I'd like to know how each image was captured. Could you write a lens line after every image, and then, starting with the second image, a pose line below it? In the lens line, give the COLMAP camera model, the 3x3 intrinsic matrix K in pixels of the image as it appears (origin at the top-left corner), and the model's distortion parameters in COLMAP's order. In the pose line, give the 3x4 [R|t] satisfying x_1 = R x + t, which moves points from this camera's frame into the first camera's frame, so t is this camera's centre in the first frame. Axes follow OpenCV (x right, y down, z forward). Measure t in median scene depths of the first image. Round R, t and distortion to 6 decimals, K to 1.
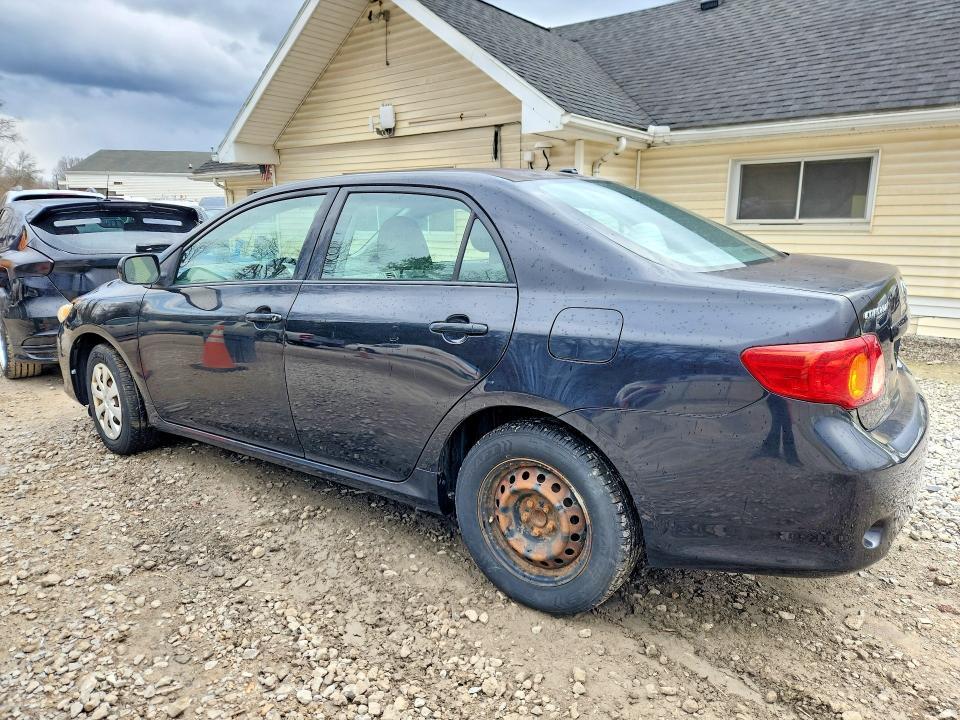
lens RADIAL K [[665.0, 0, 483.3], [0, 665.0, 374.9], [0, 0, 1]] dist [-0.000510, -0.005462]
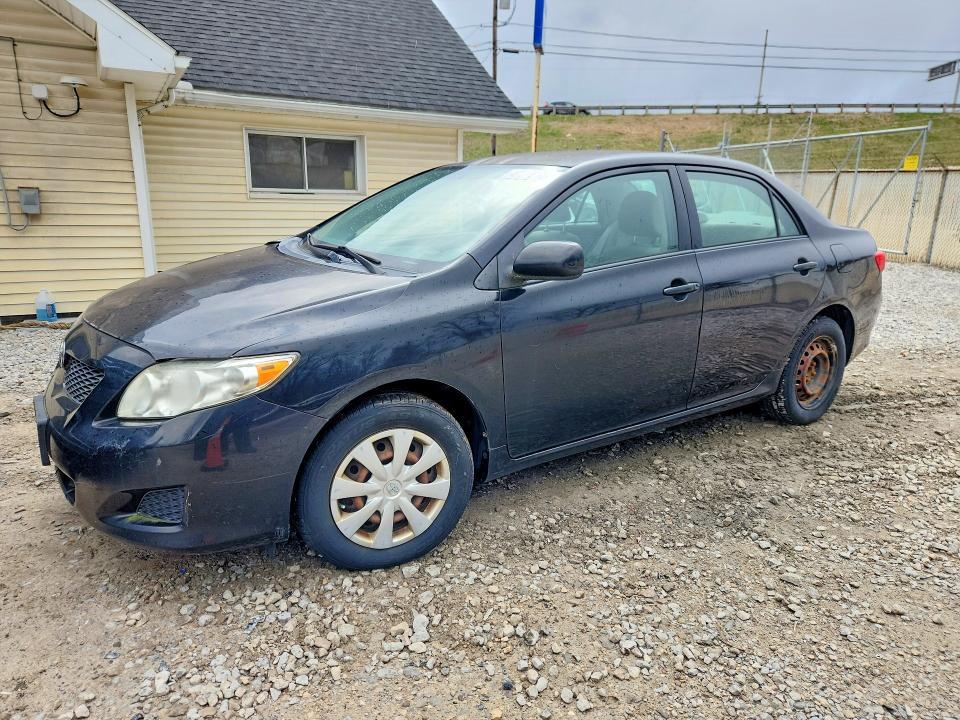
lens RADIAL K [[665.0, 0, 483.3], [0, 665.0, 374.9], [0, 0, 1]] dist [-0.000510, -0.005462]
pose [[0.323086, -0.231495, 0.917619, -0.566471], [0.184946, 0.966369, 0.178676, -0.078805], [-0.928122, 0.111982, 0.355035, 0.370233]]
